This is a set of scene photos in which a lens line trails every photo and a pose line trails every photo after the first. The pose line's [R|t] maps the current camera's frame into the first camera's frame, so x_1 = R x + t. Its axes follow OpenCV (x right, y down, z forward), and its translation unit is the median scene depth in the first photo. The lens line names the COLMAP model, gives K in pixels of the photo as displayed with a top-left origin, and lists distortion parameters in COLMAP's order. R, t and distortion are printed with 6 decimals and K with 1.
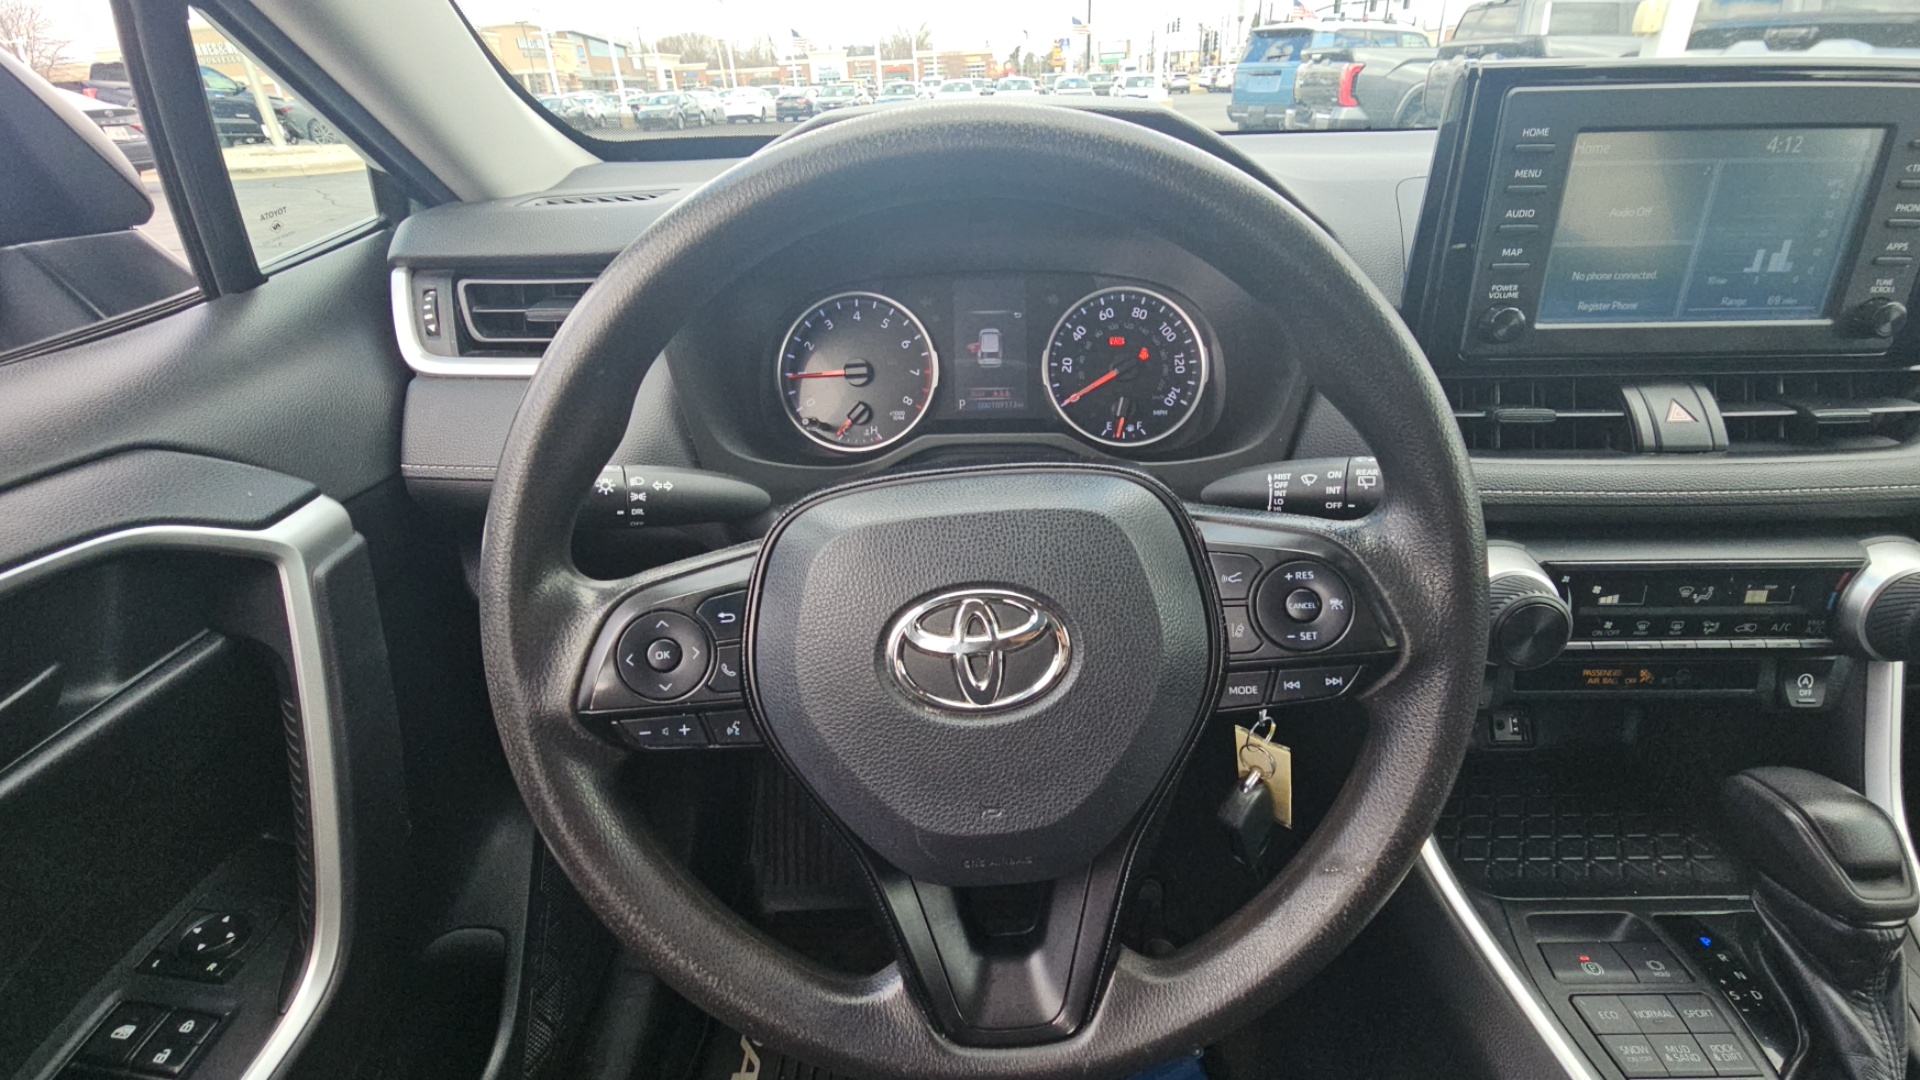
lens RADIAL K [[860.5, 0, 976.5], [0, 860.5, 538.9], [0, 0, 1]] dist [0.009379, -0.007654]
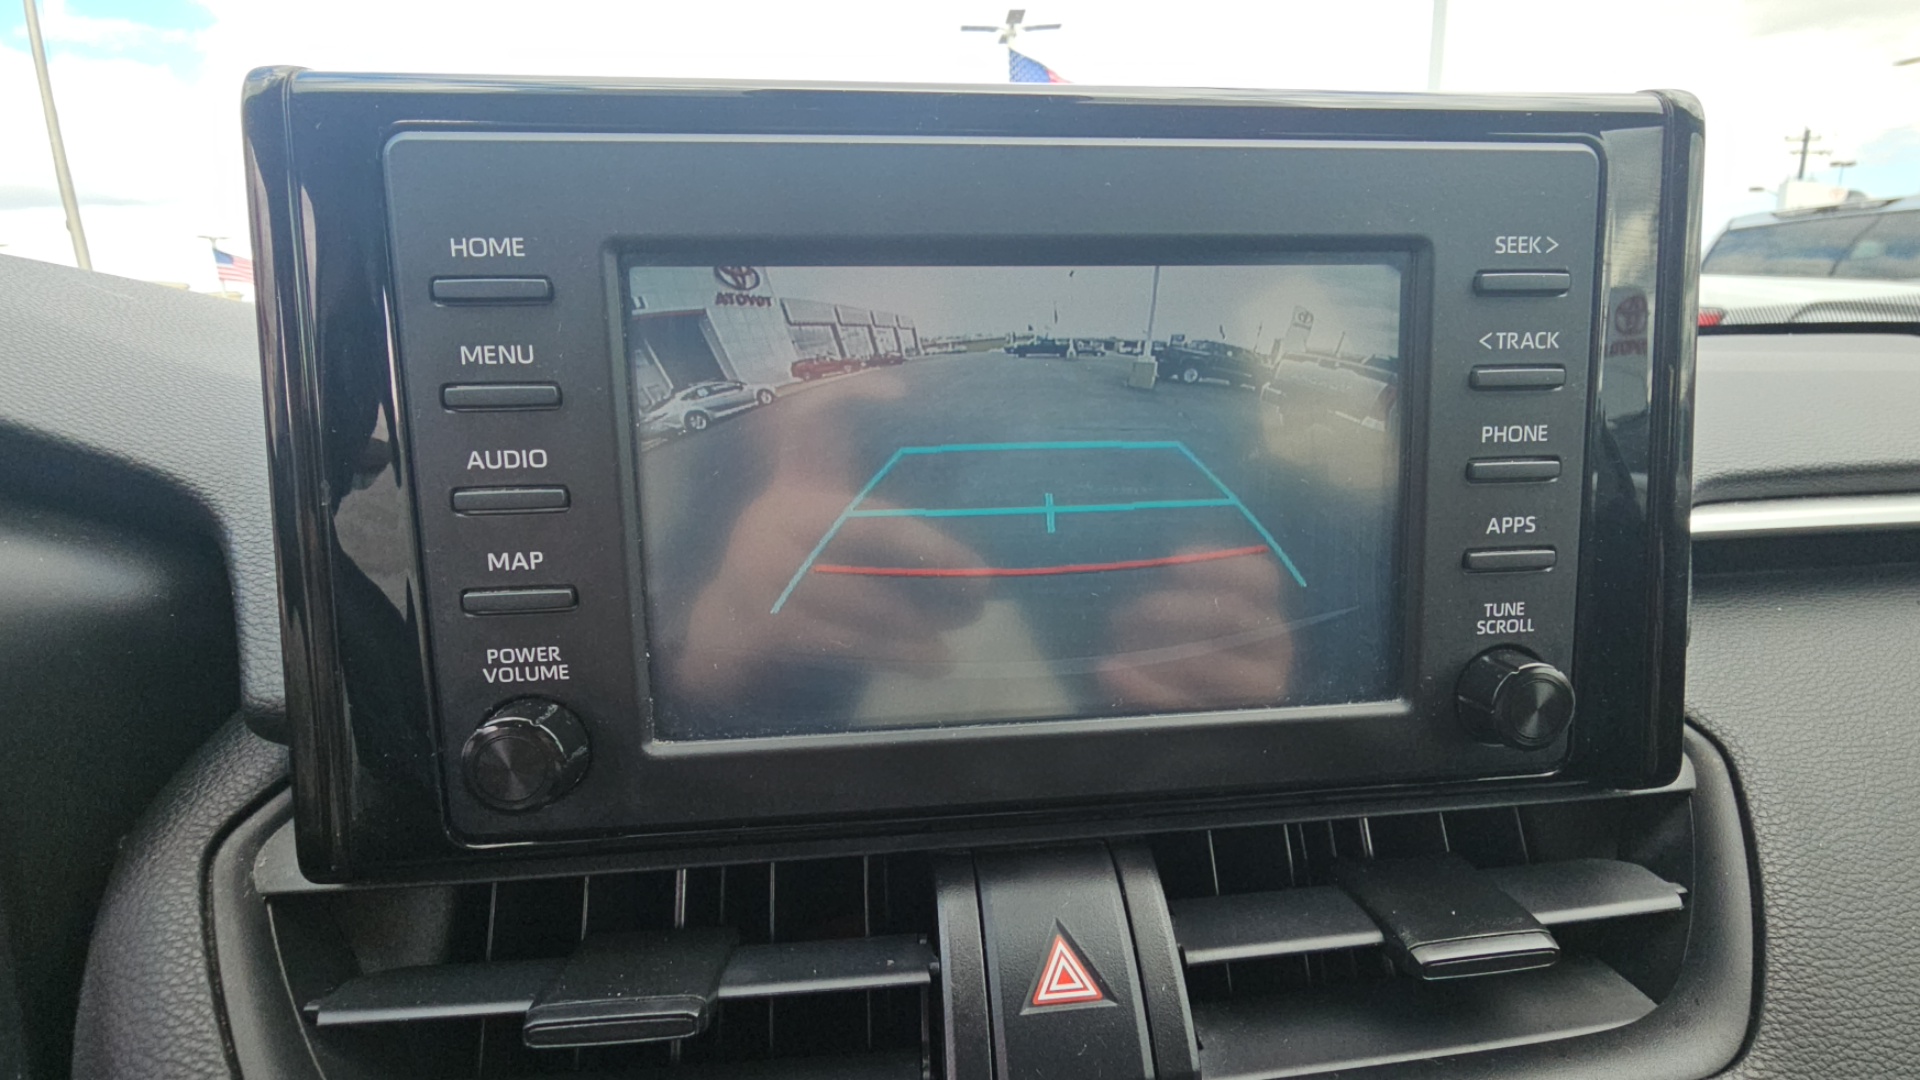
lens RADIAL K [[860.5, 0, 973.5], [0, 860.5, 535.8], [0, 0, 1]] dist [0.009379, -0.007654]
pose [[0.994093, -0.020671, 0.106541, 0.684976], [0.044598, 0.972782, -0.227391, -0.224061], [-0.098940, 0.230799, 0.967958, 0.560672]]
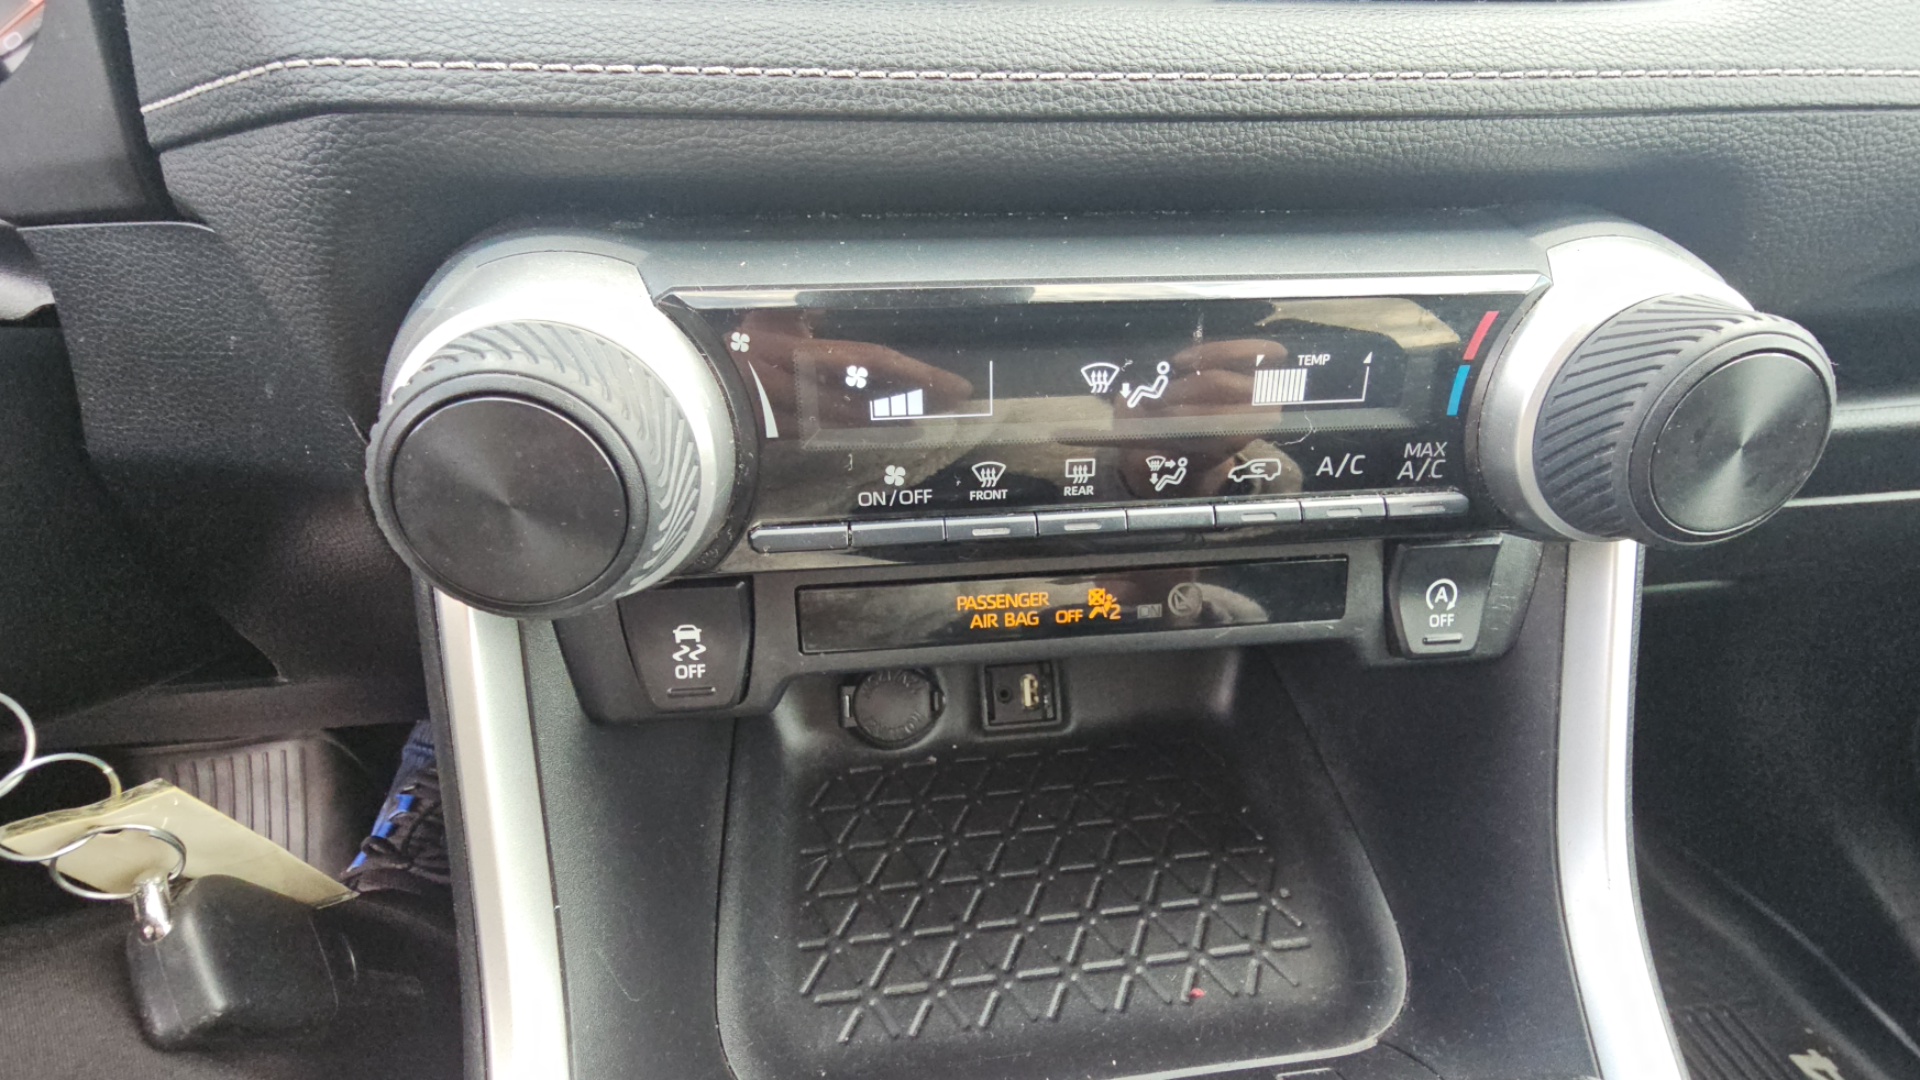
lens RADIAL K [[860.5, 0, 977.4], [0, 860.5, 549.0], [0, 0, 1]] dist [0.009379, -0.007654]
pose [[0.991776, -0.043774, 0.120268, 0.653418], [0.033509, 0.995724, 0.086088, 0.091093], [-0.123522, -0.081349, 0.989002, 0.573646]]
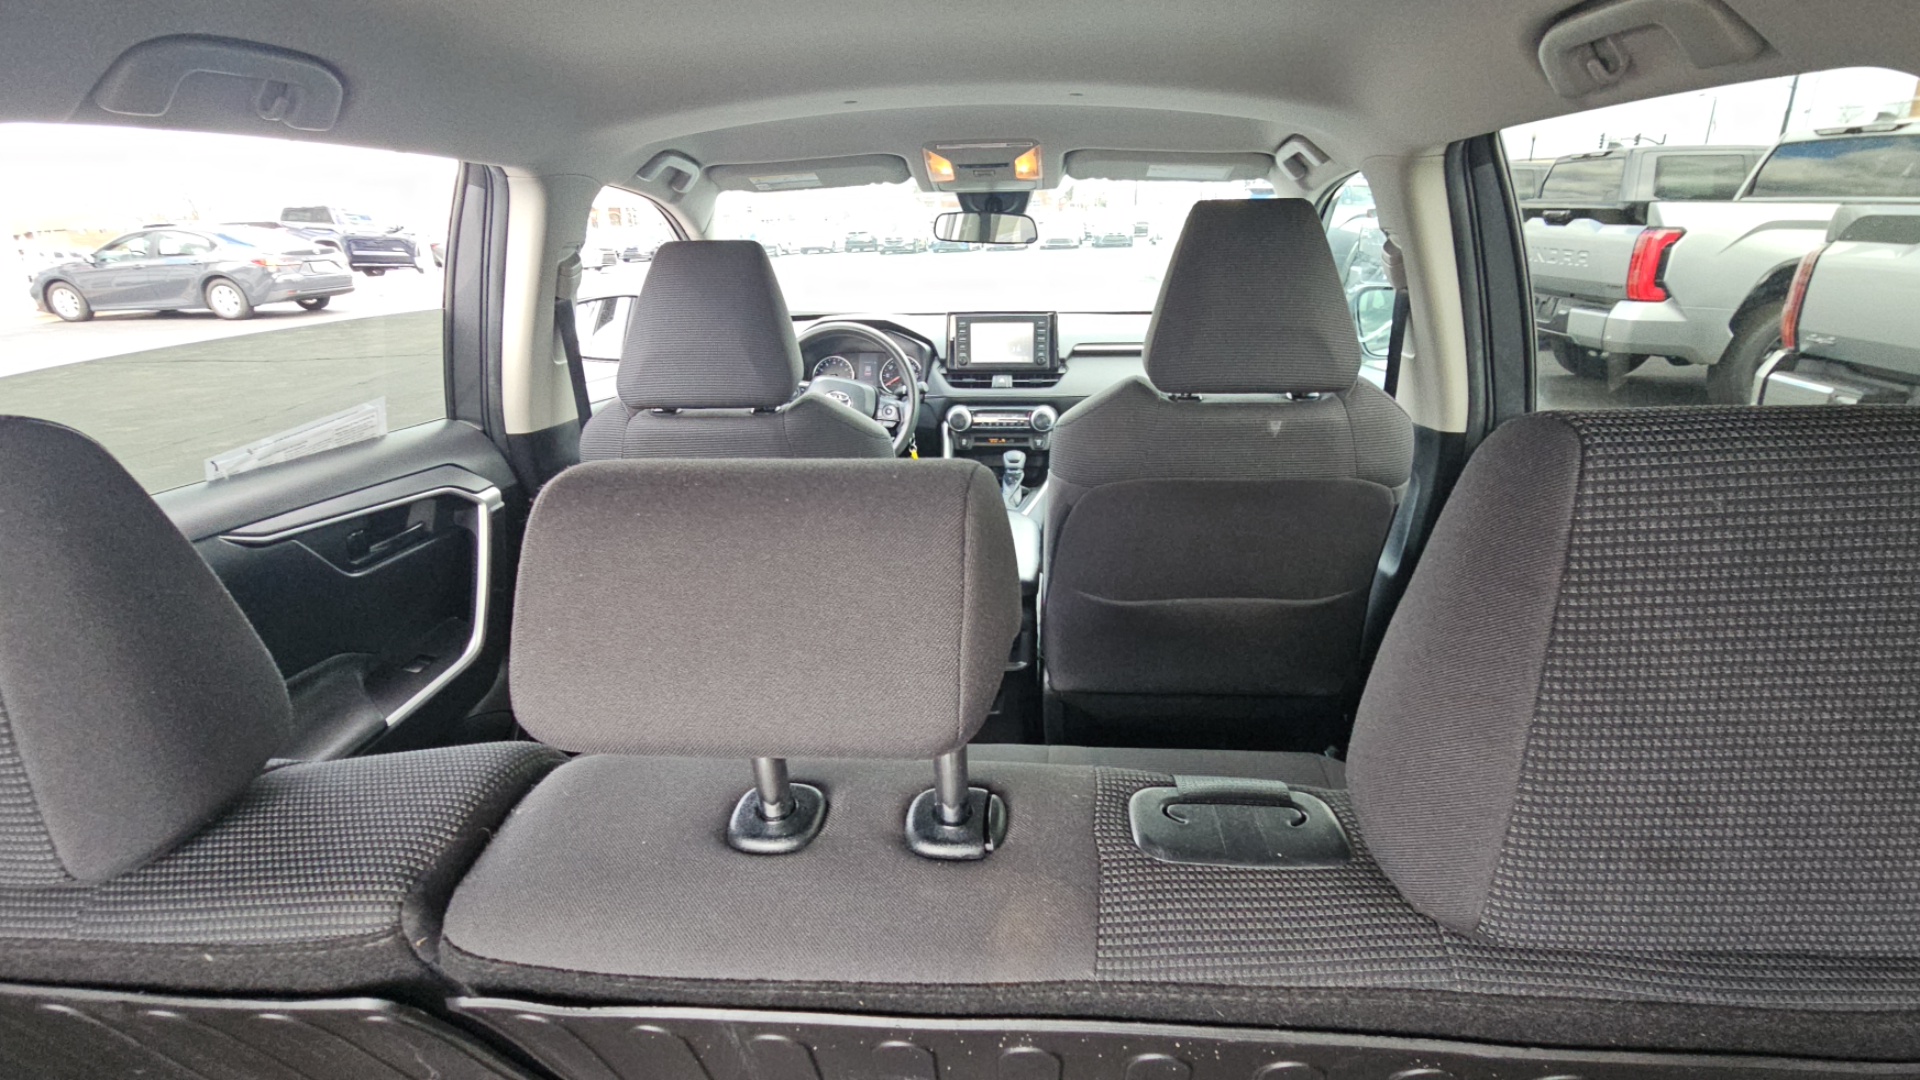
lens RADIAL K [[860.5, 0, 977.0], [0, 860.5, 535.5], [0, 0, 1]] dist [0.009379, -0.007654]
pose [[0.998044, 0.021939, -0.058534, 0.894166], [-0.029353, 0.991214, -0.128967, 1.189300], [0.055191, 0.130433, 0.989920, -3.231648]]
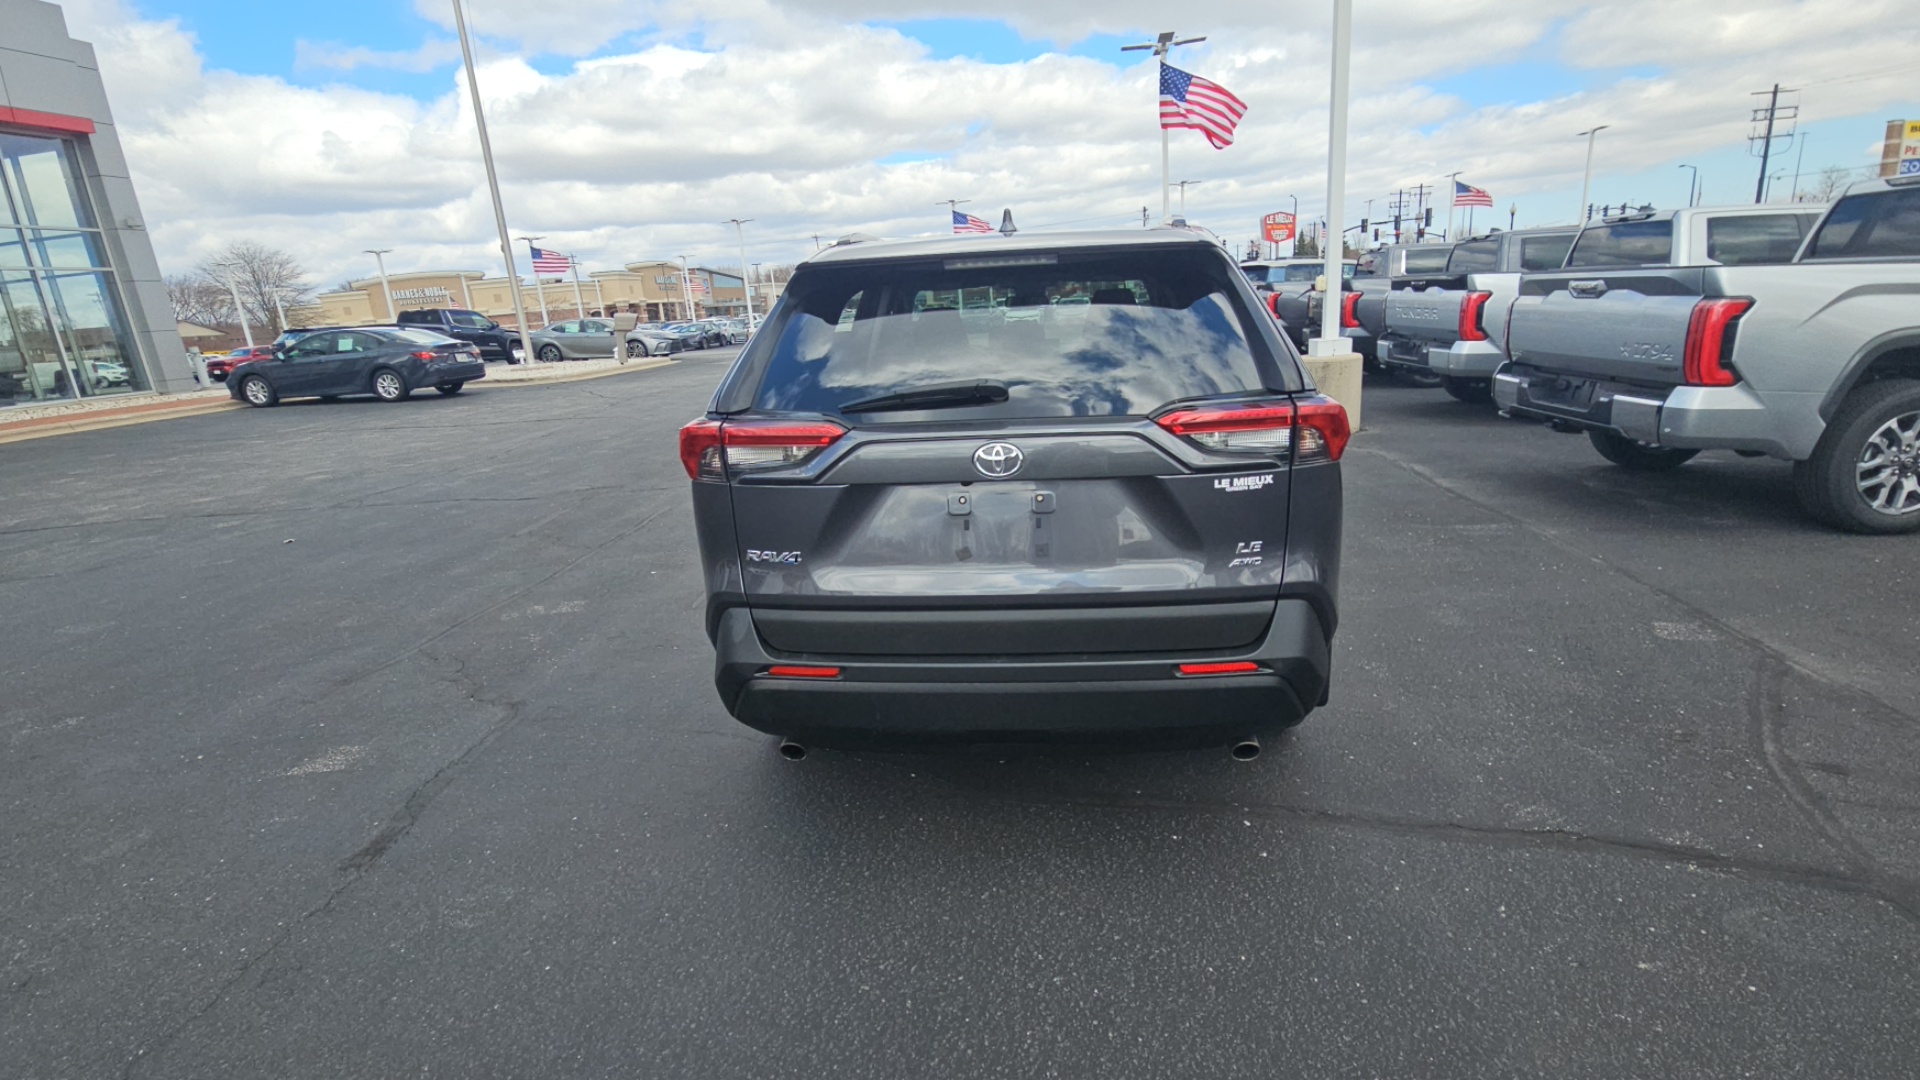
lens RADIAL K [[860.5, 0, 980.3], [0, 860.5, 539.6], [0, 0, 1]] dist [0.009379, -0.007654]
pose [[0.996499, -0.009005, -0.083114, 0.919173], [-0.008700, 0.977612, -0.210237, 3.576741], [0.083147, 0.210224, 0.974111, -7.745586]]
